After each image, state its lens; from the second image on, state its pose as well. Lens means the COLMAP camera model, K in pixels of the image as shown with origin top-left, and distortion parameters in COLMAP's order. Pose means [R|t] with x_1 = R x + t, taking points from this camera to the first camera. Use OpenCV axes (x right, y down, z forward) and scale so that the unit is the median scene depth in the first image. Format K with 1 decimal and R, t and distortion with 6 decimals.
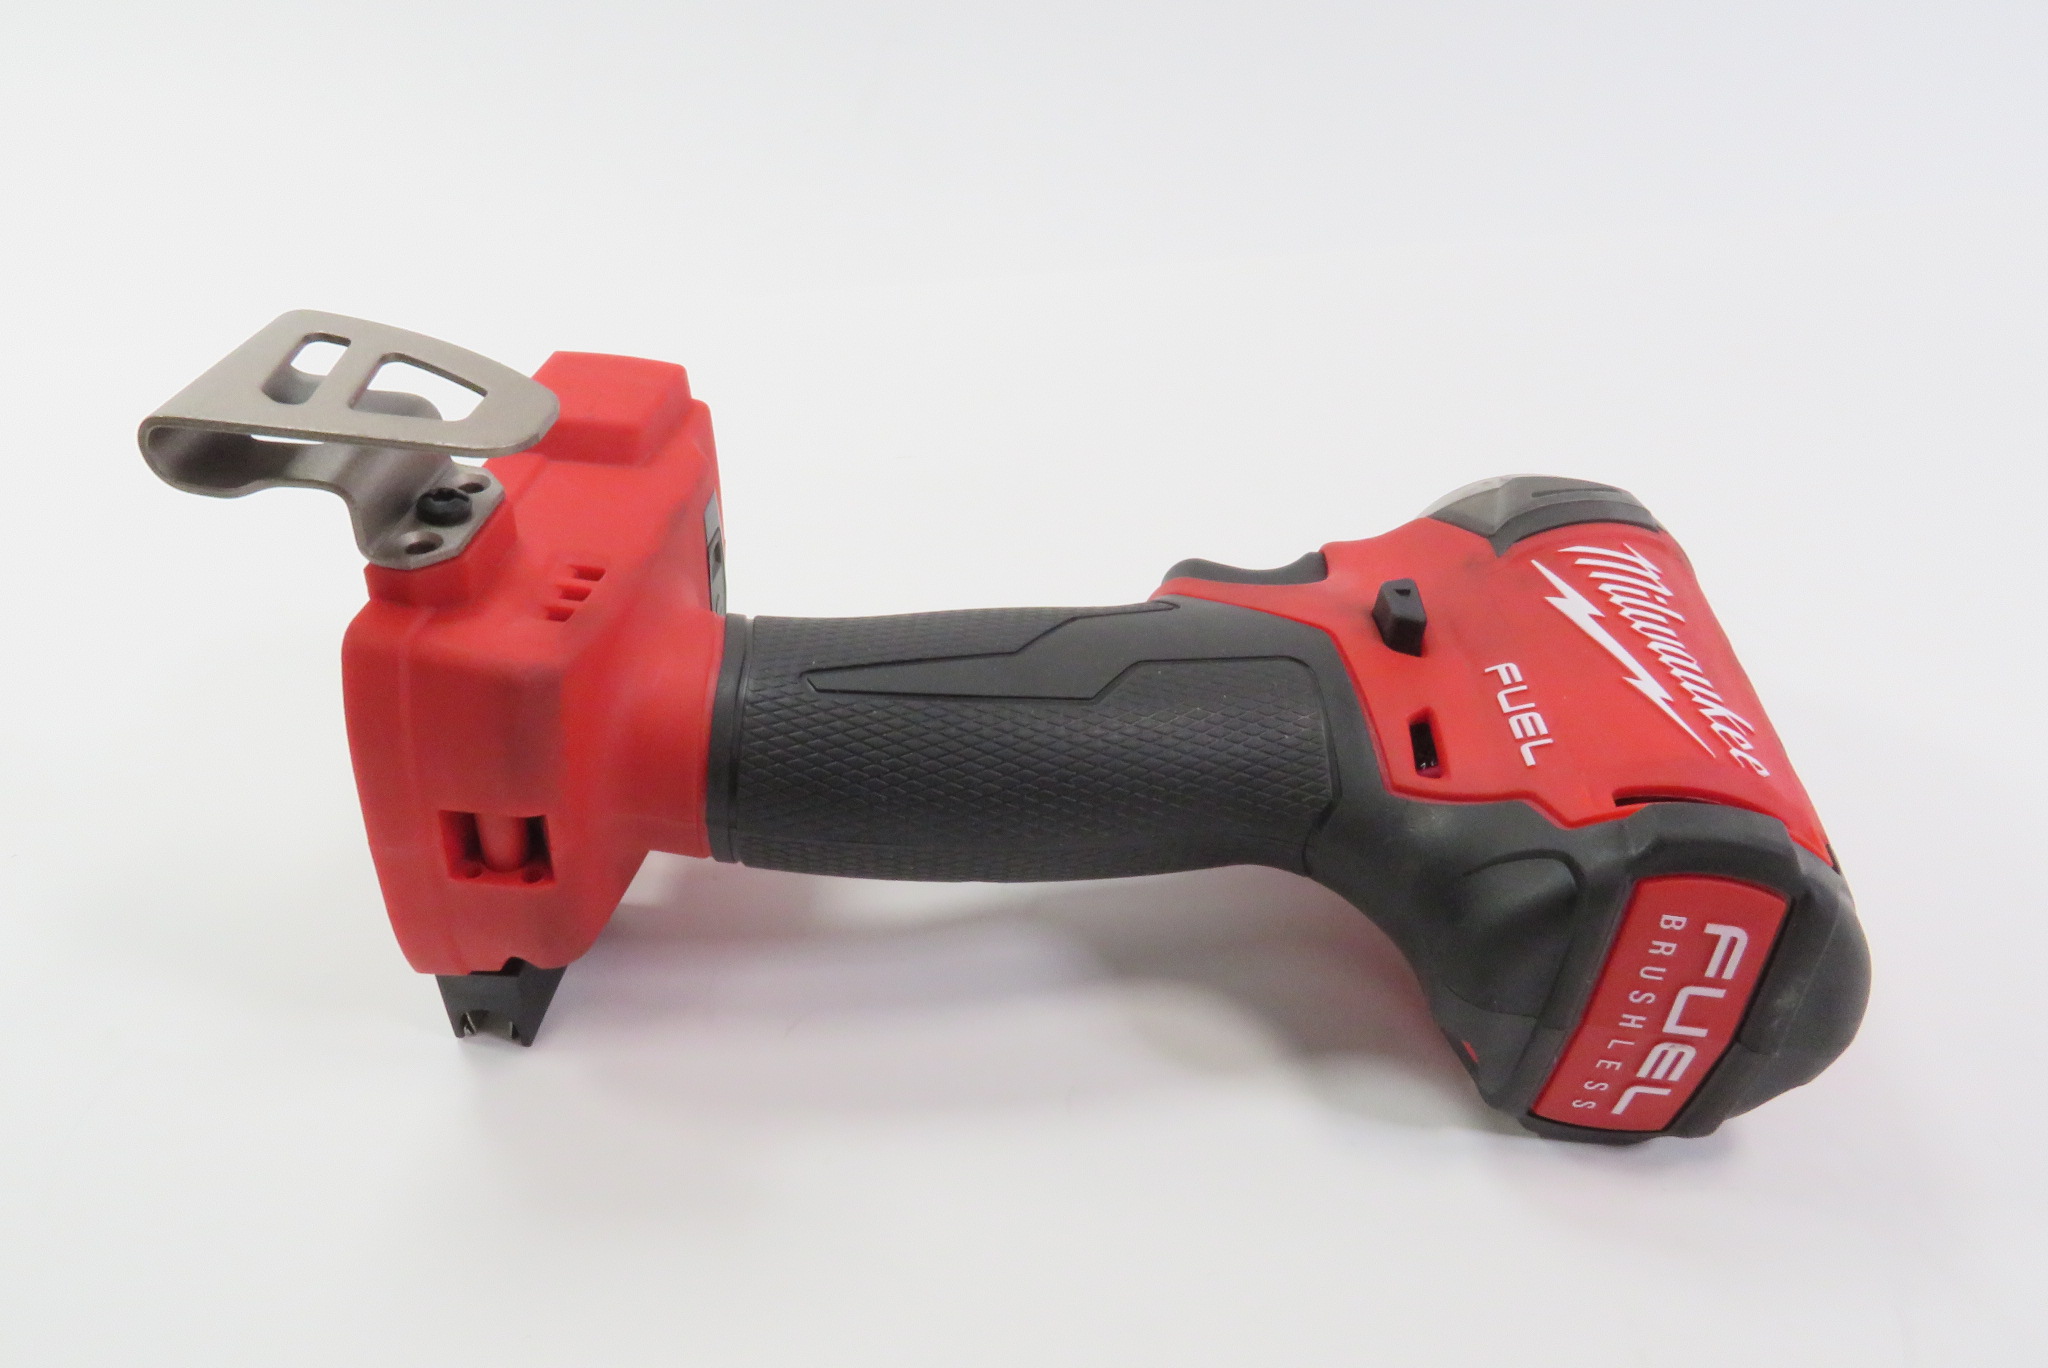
lens RADIAL K [[1403.8, 0, 1014.2], [0, 1403.8, 691.3], [0, 0, 1]] dist [-0.021186, -0.001940]
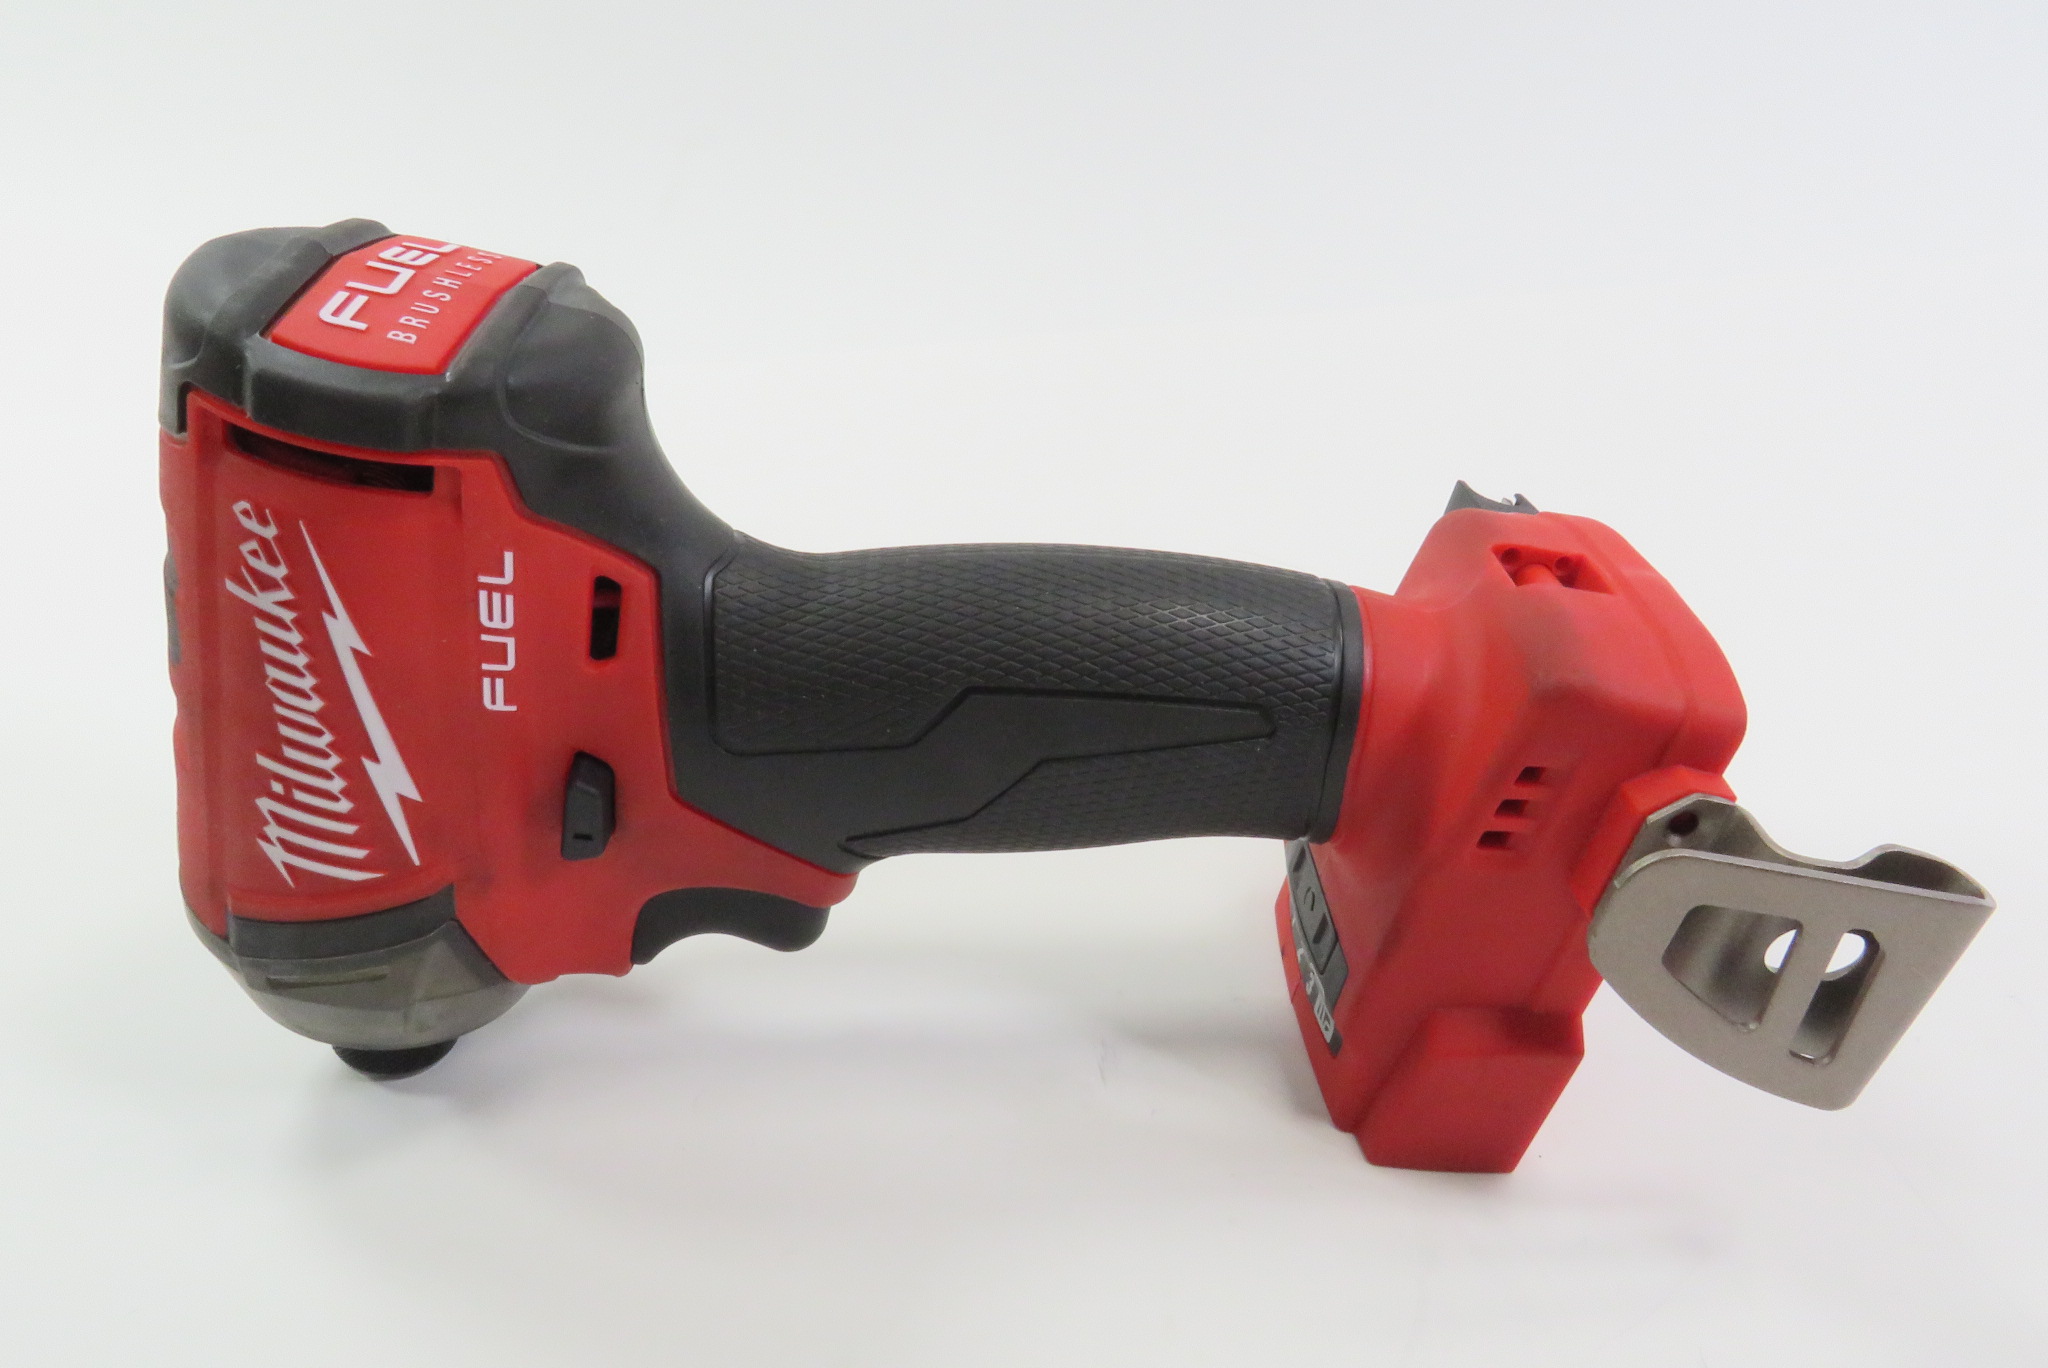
lens RADIAL K [[1403.8, 0, 1014.2], [0, 1403.8, 691.3], [0, 0, 1]] dist [-0.021186, -0.001940]
pose [[-0.983182, -0.066372, -0.170142, 0.188674], [-0.002266, -0.927118, 0.374763, -0.348804], [-0.182615, 0.368845, 0.911375, 0.150119]]
